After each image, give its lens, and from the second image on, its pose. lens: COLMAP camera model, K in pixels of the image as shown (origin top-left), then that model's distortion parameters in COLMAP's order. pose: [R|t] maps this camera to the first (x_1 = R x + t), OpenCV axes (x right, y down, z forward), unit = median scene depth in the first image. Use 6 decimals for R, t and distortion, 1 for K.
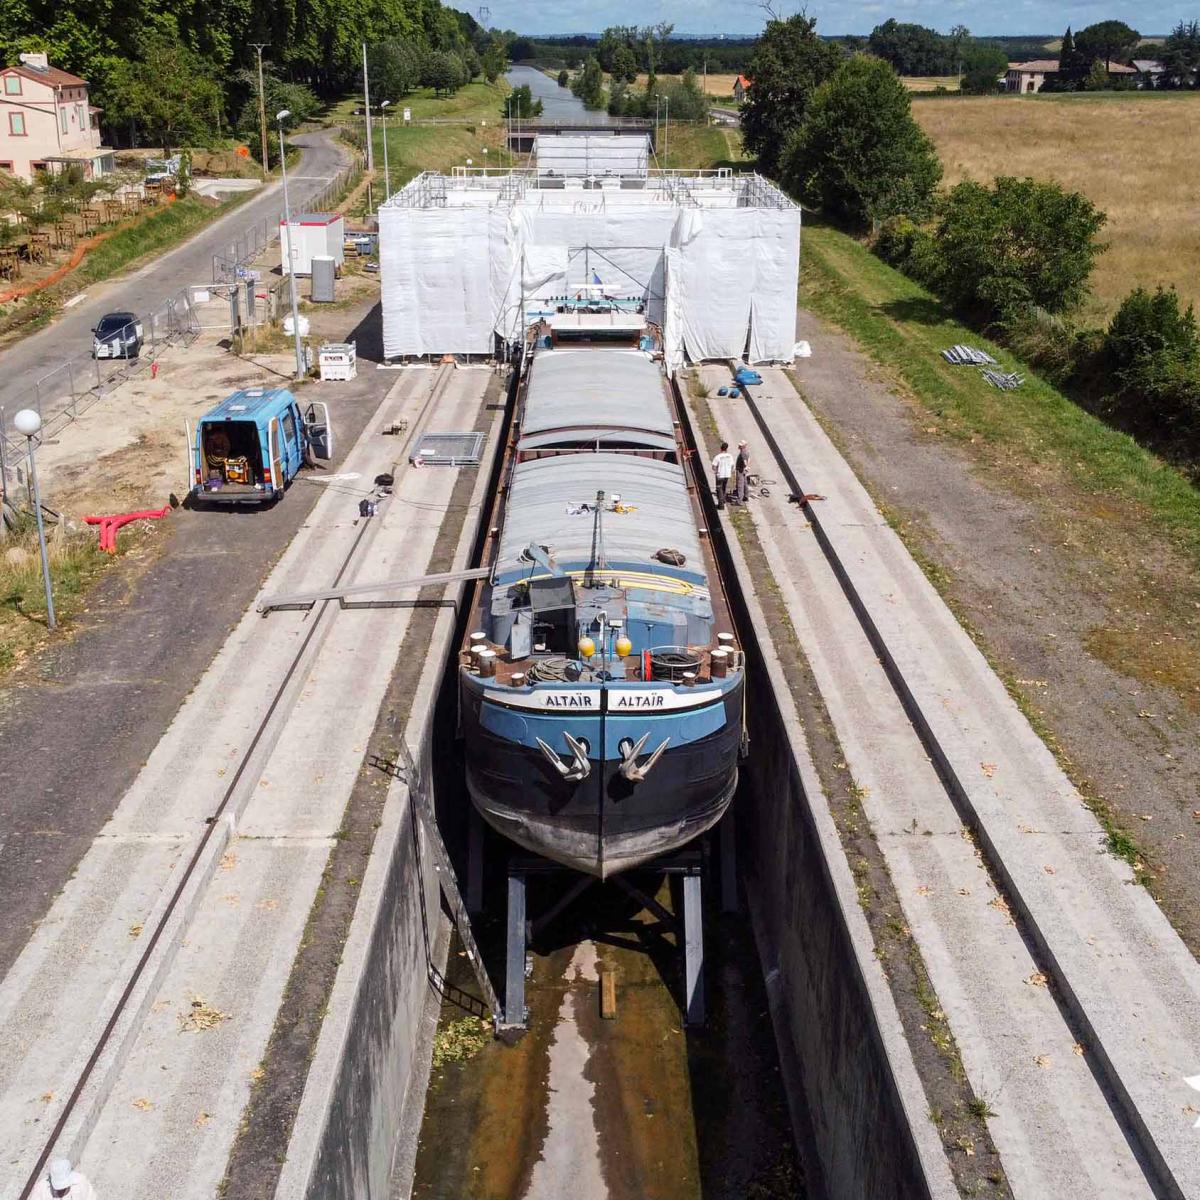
lens RADIAL K [[1620.4, 0, 600.0], [0, 1620.4, 600.0], [0, 0, 1]] dist [0.010532, -0.034893]
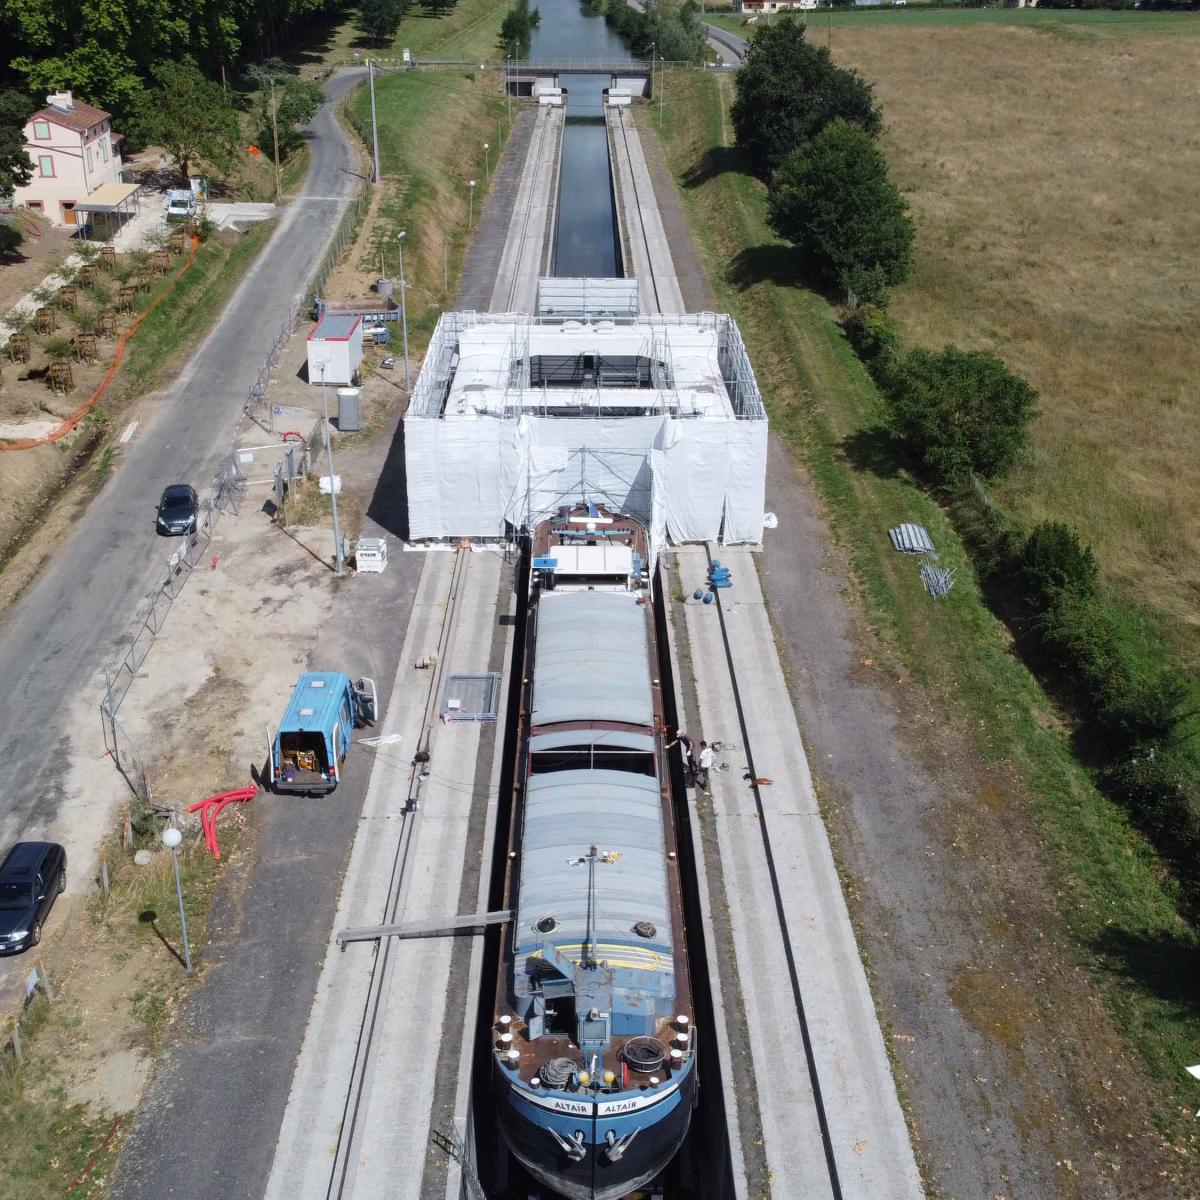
lens RADIAL K [[1620.4, 0, 600.0], [0, 1620.4, 600.0], [0, 0, 1]] dist [0.010532, -0.034893]
pose [[0.999996, 0.001954, 0.002238, 0.001528], [-0.002136, 0.996412, 0.084605, -0.297260], [-0.002064, -0.084610, 0.996412, -0.237093]]
